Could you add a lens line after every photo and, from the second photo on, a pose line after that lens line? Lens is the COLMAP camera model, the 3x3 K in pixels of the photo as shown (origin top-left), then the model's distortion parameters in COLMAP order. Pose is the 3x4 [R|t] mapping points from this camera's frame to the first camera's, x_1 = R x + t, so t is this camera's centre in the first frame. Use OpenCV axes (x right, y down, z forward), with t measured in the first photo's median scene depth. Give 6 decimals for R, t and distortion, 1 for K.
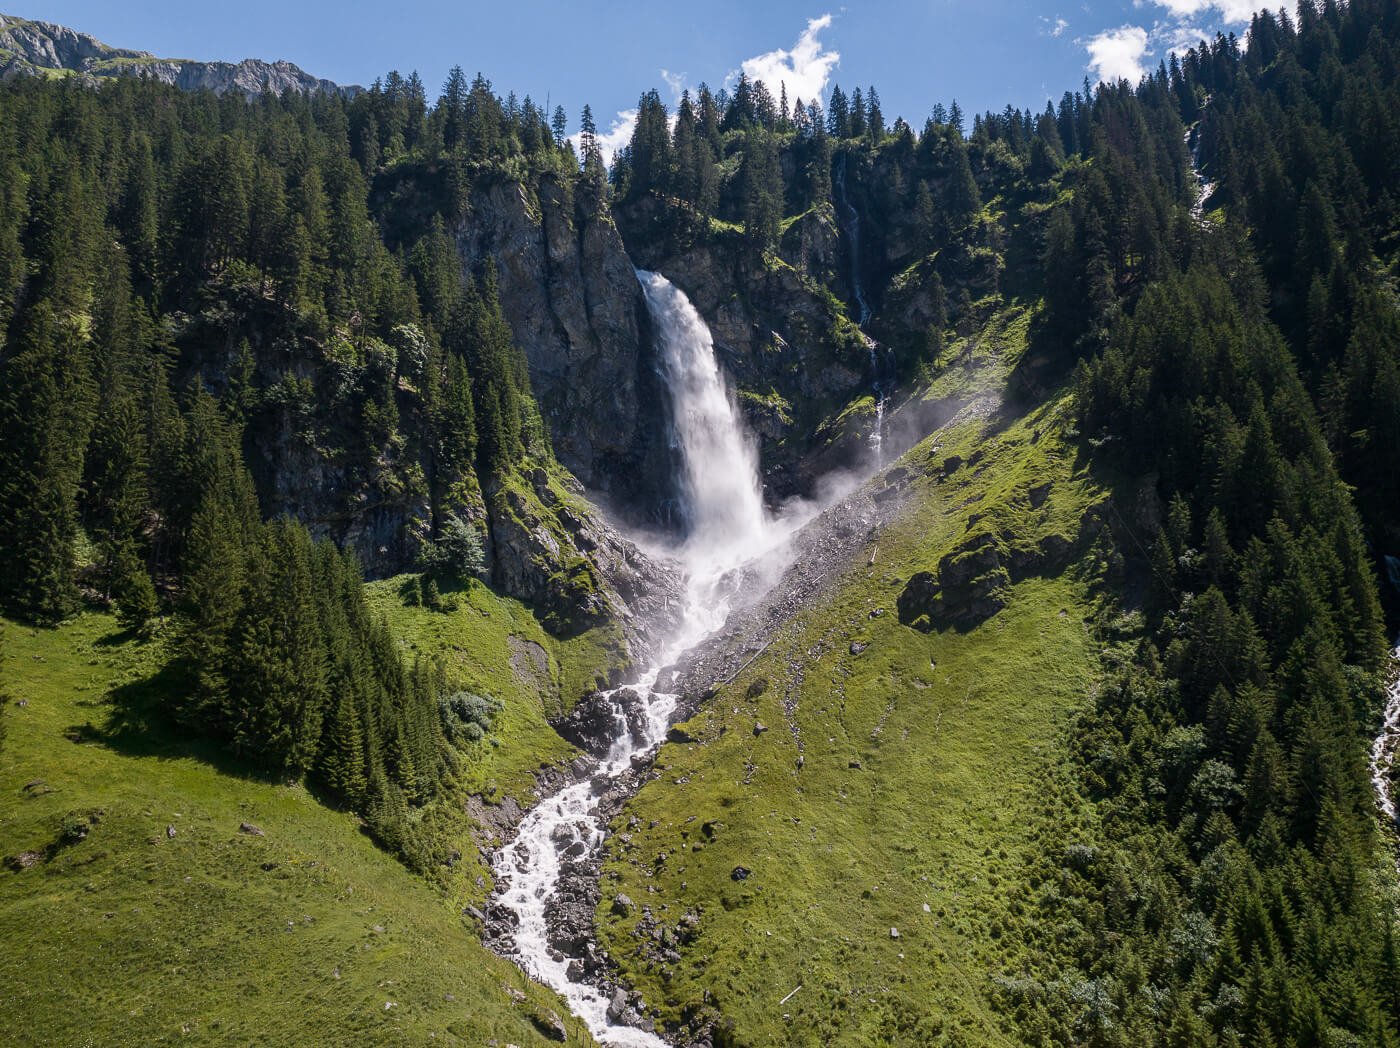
lens RADIAL K [[996.3, 0, 700.0], [0, 996.3, 524.0], [0, 0, 1]] dist [-0.025208, -0.001379]
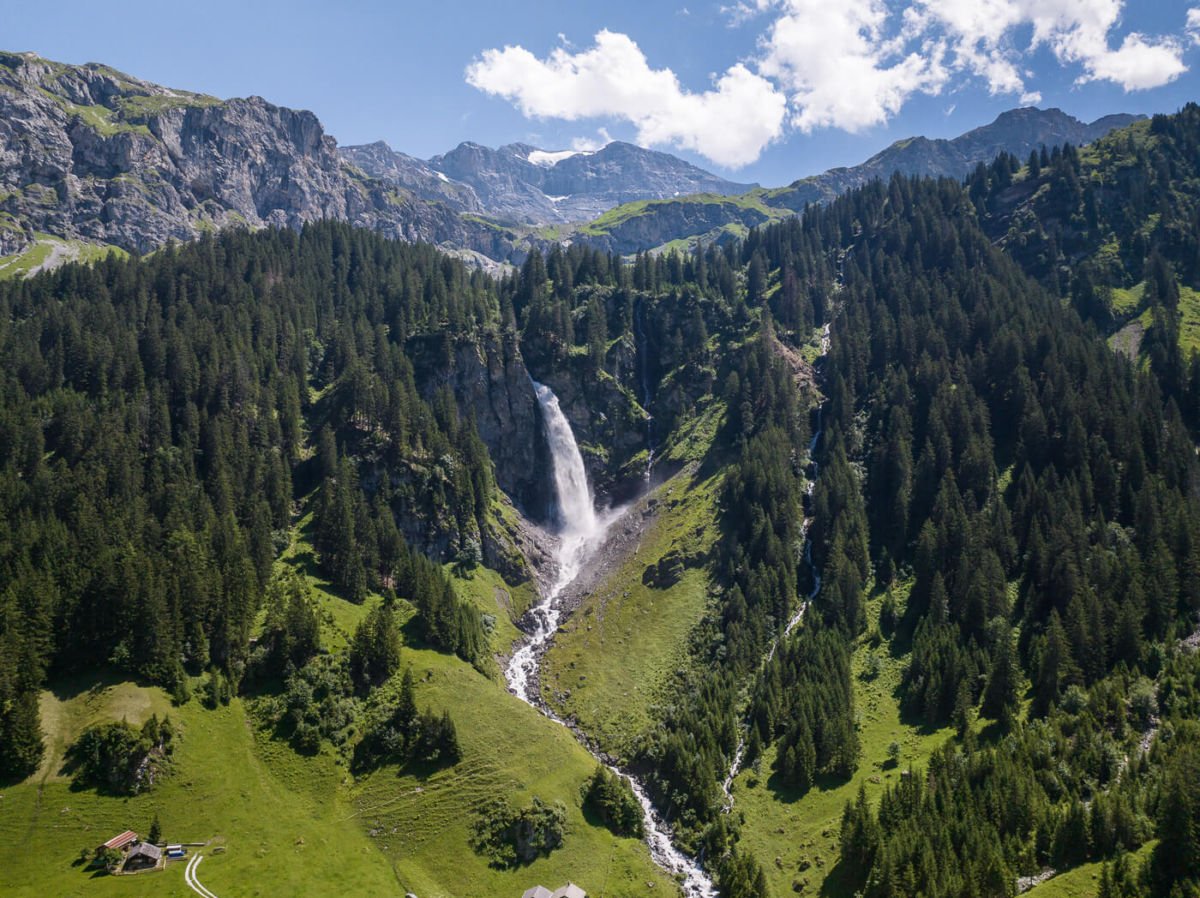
lens RADIAL K [[854.0, 0, 600.0], [0, 854.0, 449.0], [0, 0, 1]] dist [-0.025208, -0.001379]
pose [[0.998062, 0.006872, 0.061847, -0.053013], [-0.012540, 0.995704, 0.091745, -0.432920], [-0.060950, -0.092342, 0.993860, -1.135884]]
